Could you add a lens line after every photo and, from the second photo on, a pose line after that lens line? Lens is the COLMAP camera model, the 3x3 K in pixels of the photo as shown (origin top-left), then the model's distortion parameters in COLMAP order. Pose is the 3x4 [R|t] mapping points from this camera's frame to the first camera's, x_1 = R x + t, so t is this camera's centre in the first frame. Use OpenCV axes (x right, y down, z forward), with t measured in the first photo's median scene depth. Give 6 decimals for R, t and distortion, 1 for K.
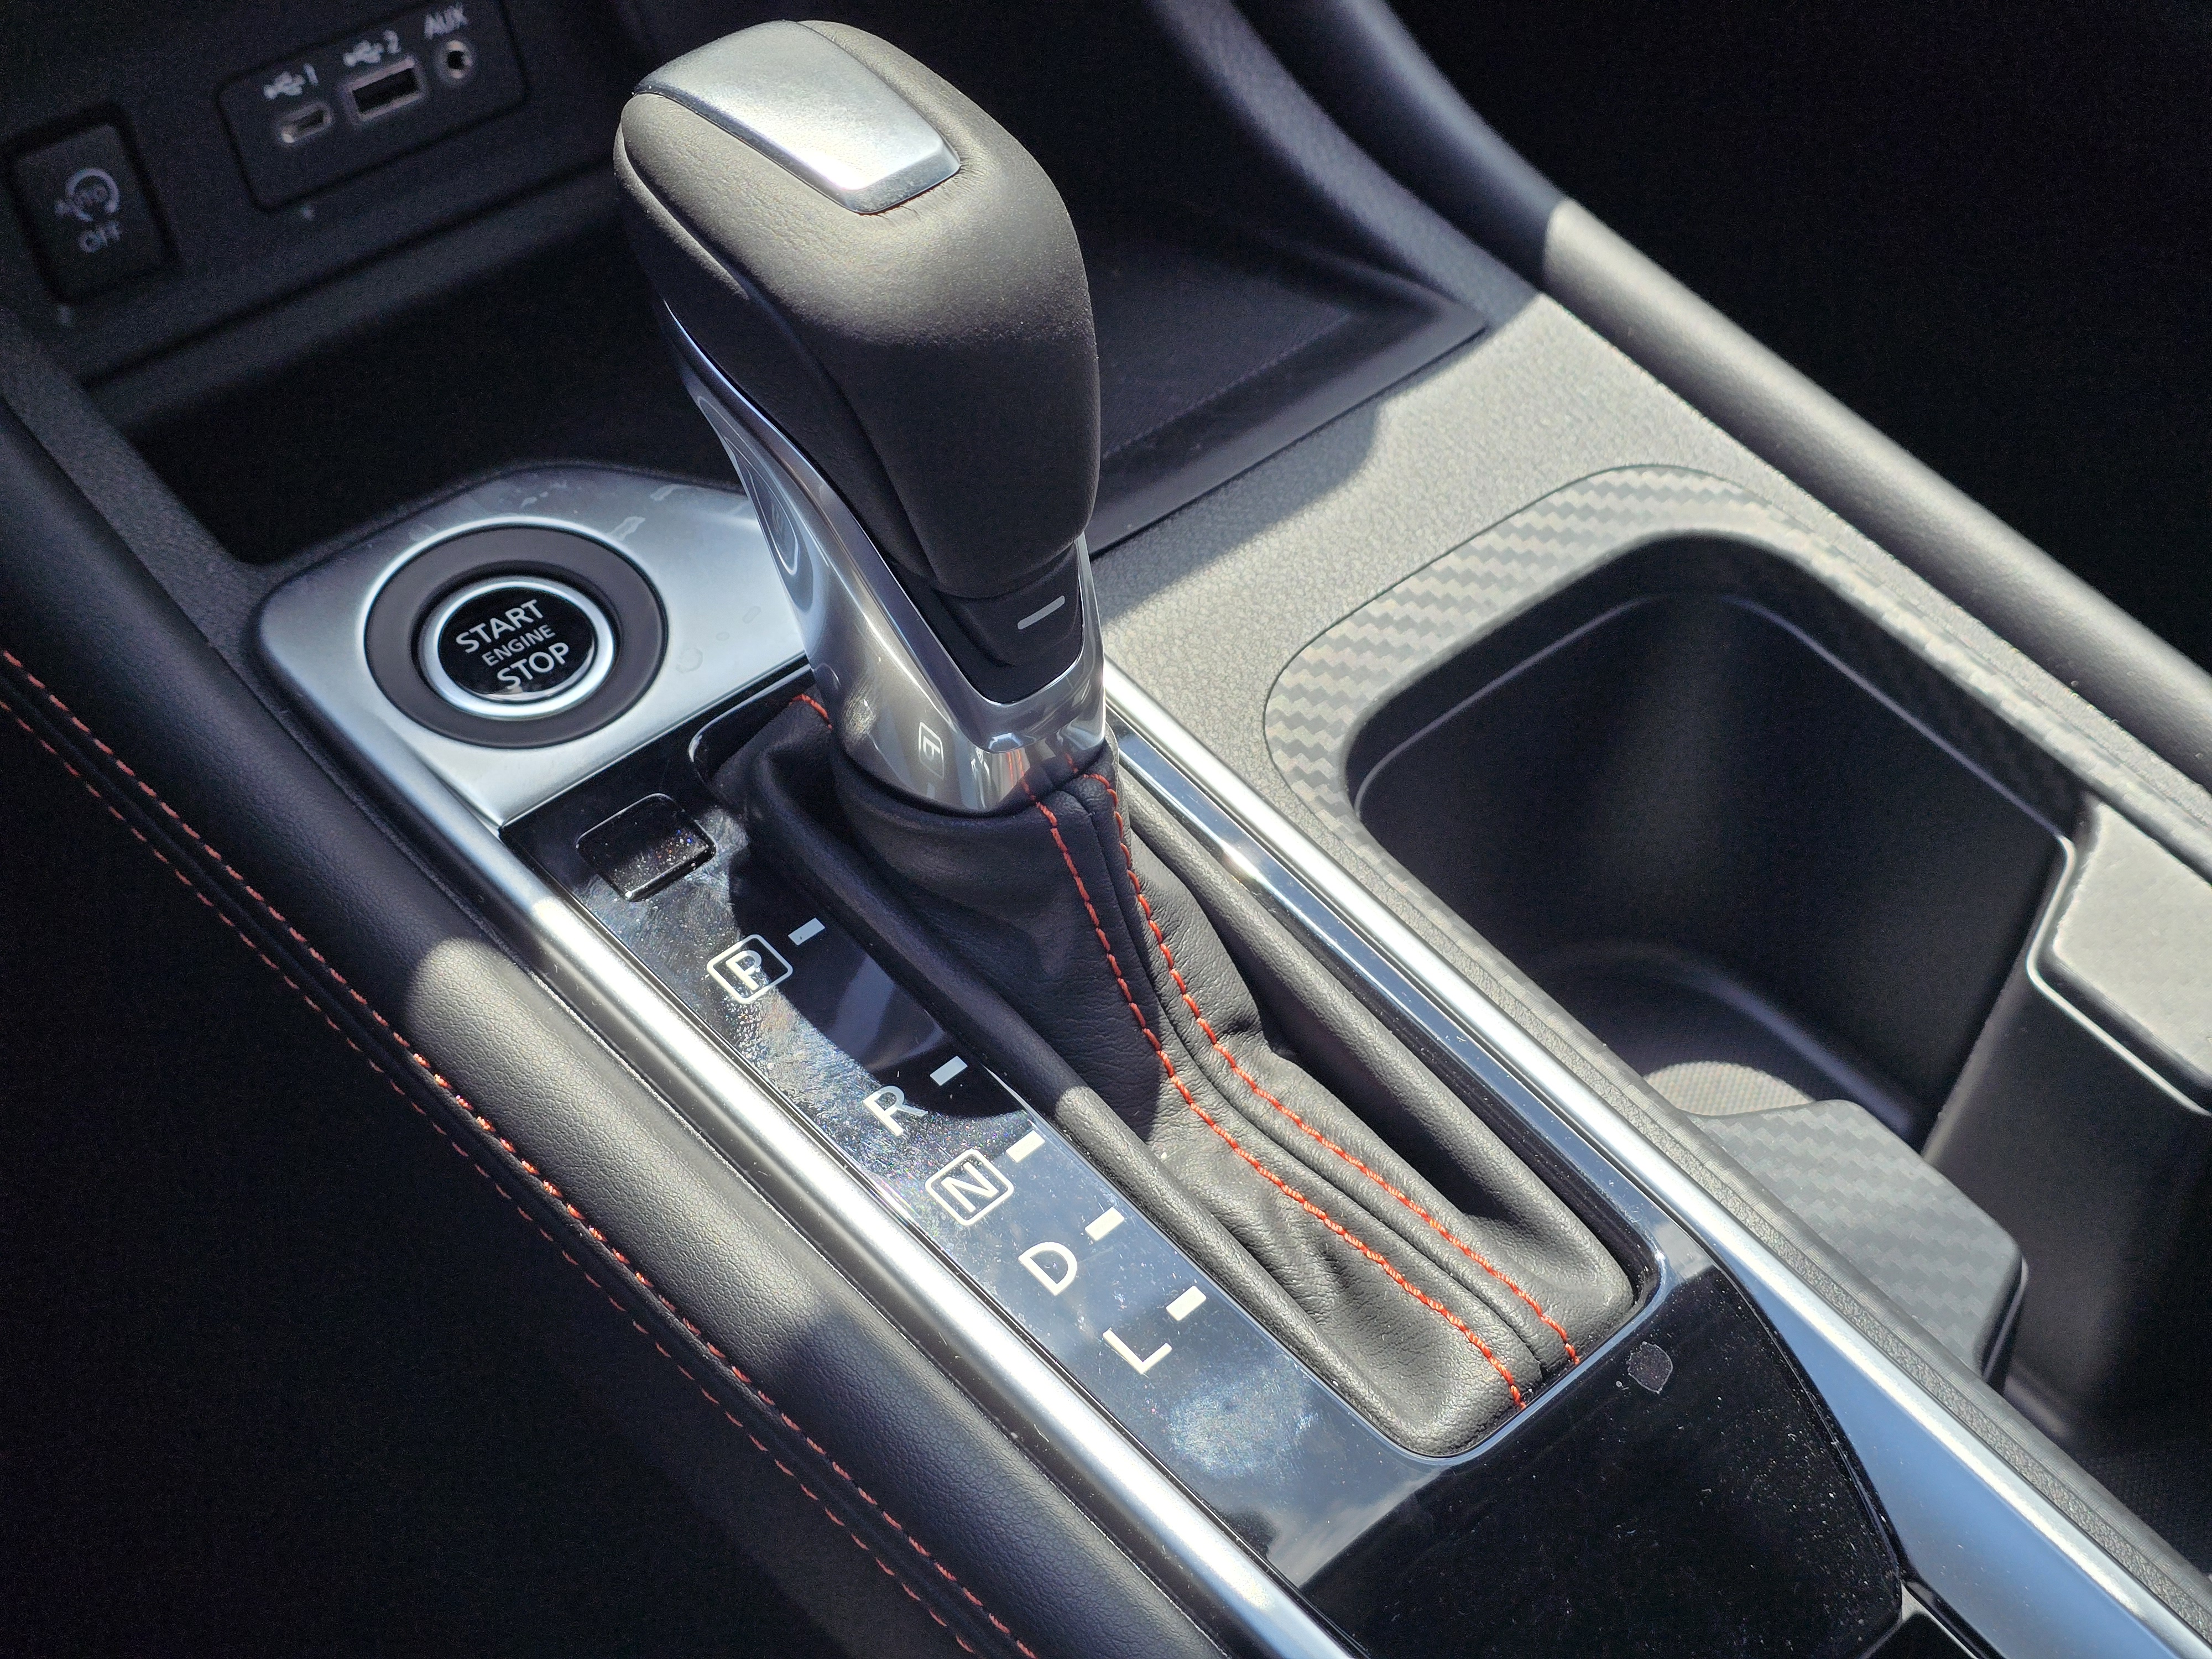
lens RADIAL K [[3043.6, 0, 1111.5], [0, 3043.6, 822.9], [0, 0, 1]] dist [0.209525, -0.748545]
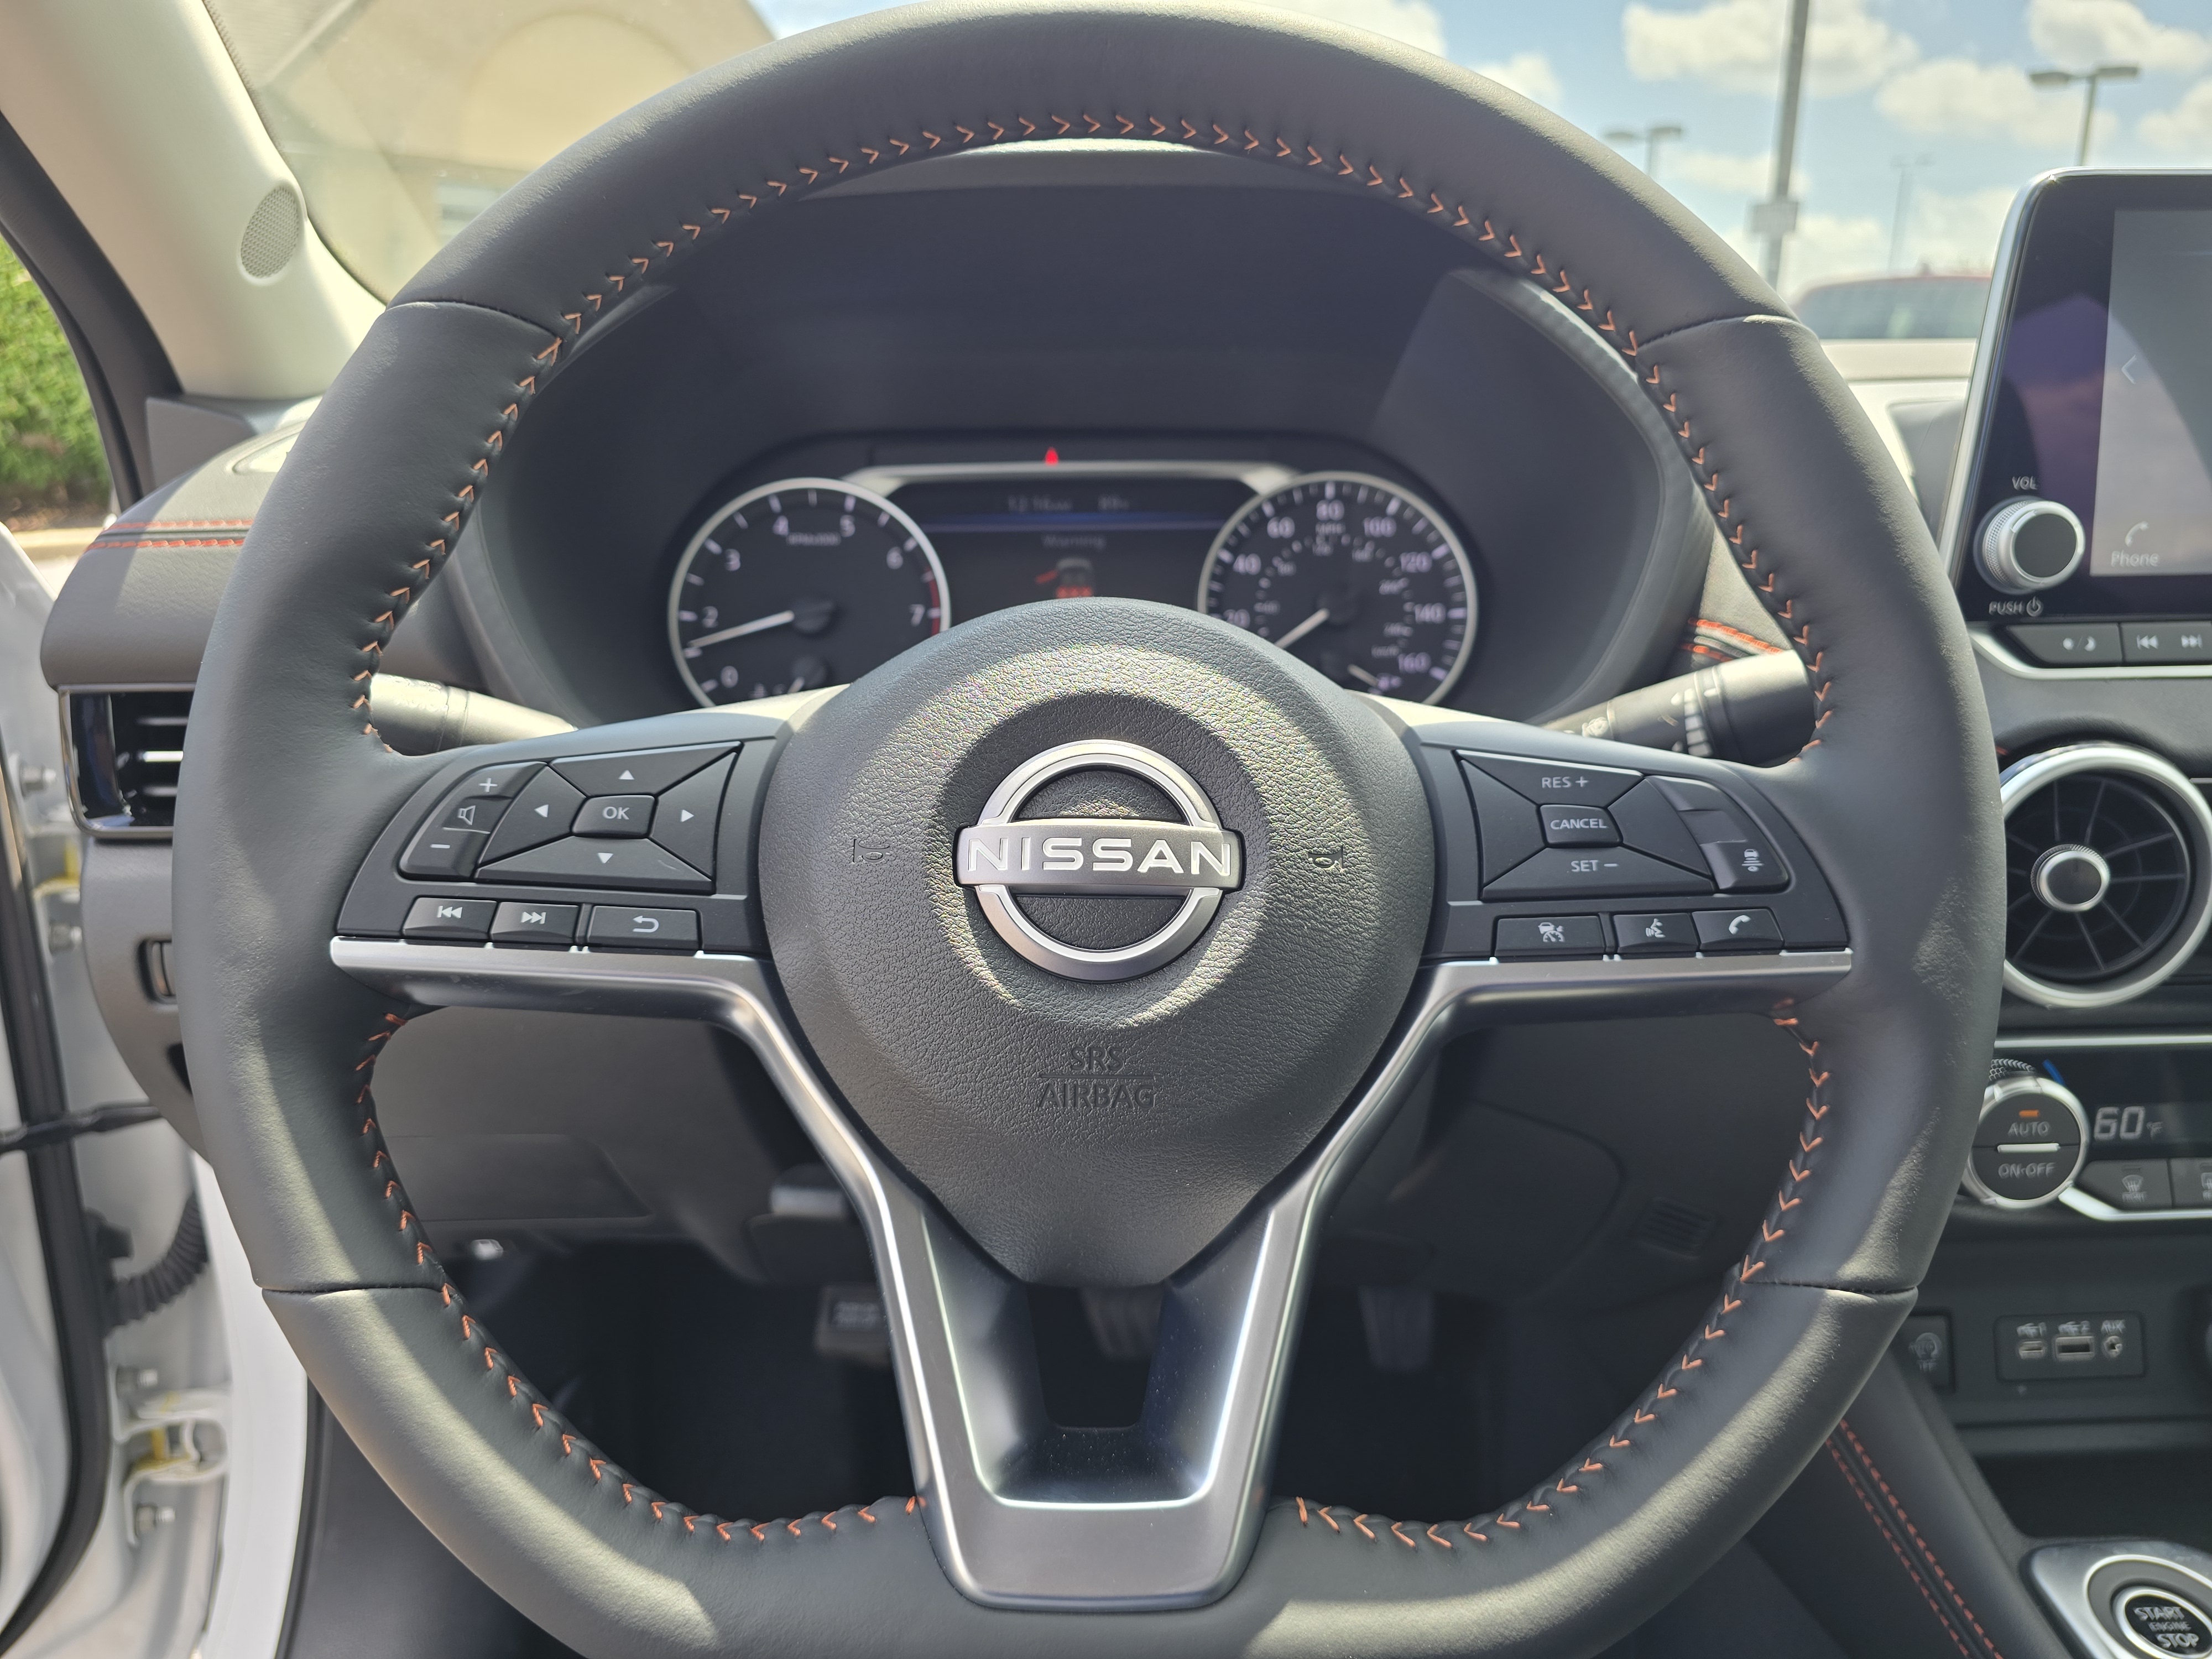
lens RADIAL K [[1534.7, 0, 1111.5], [0, 1534.7, 799.5], [0, 0, 1]] dist [0.031535, -0.061609]
pose [[0.767460, 0.128169, -0.628155, -0.166591], [-0.440412, 0.817422, -0.371294, 0.171420], [0.465879, 0.561600, 0.683786, -0.292599]]
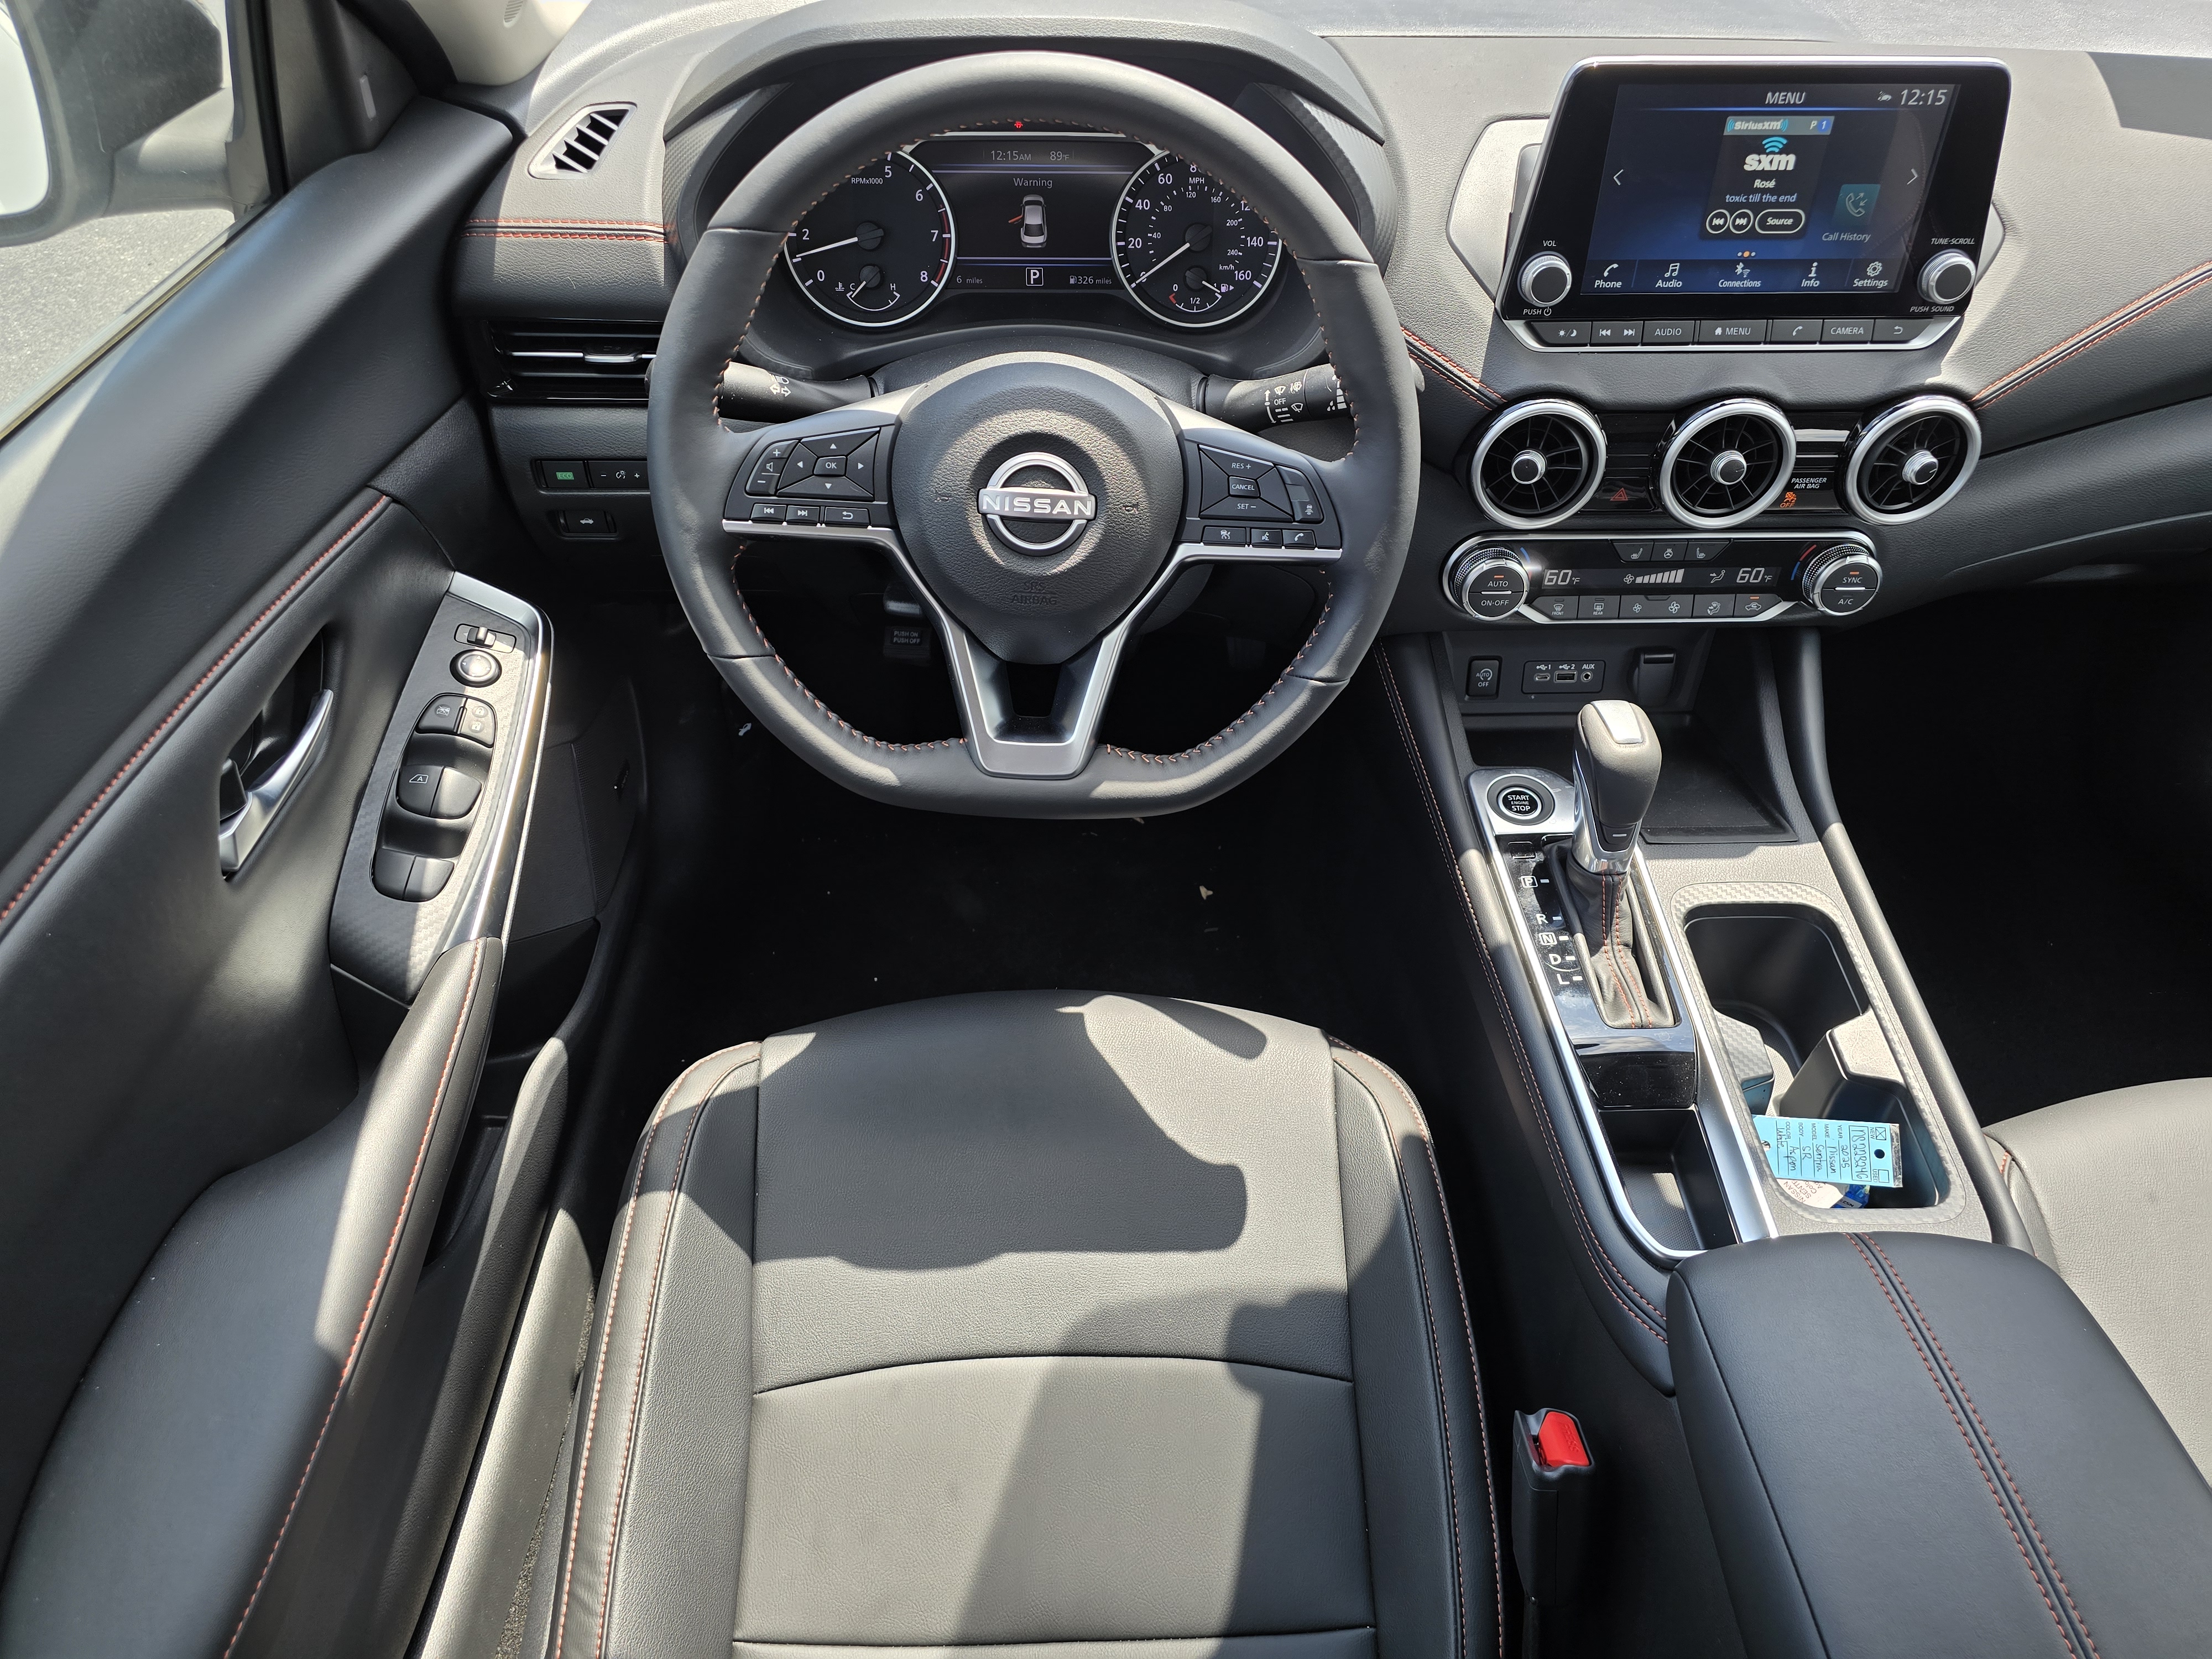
lens RADIAL K [[1481.8, 0, 1122.8], [0, 1481.8, 813.9], [0, 0, 1]] dist [0.044288, -0.050868]
pose [[0.774730, 0.414080, -0.477841, 0.395241], [-0.454360, 0.890142, 0.034706, 0.142547], [0.439717, 0.190223, 0.877761, -1.138633]]
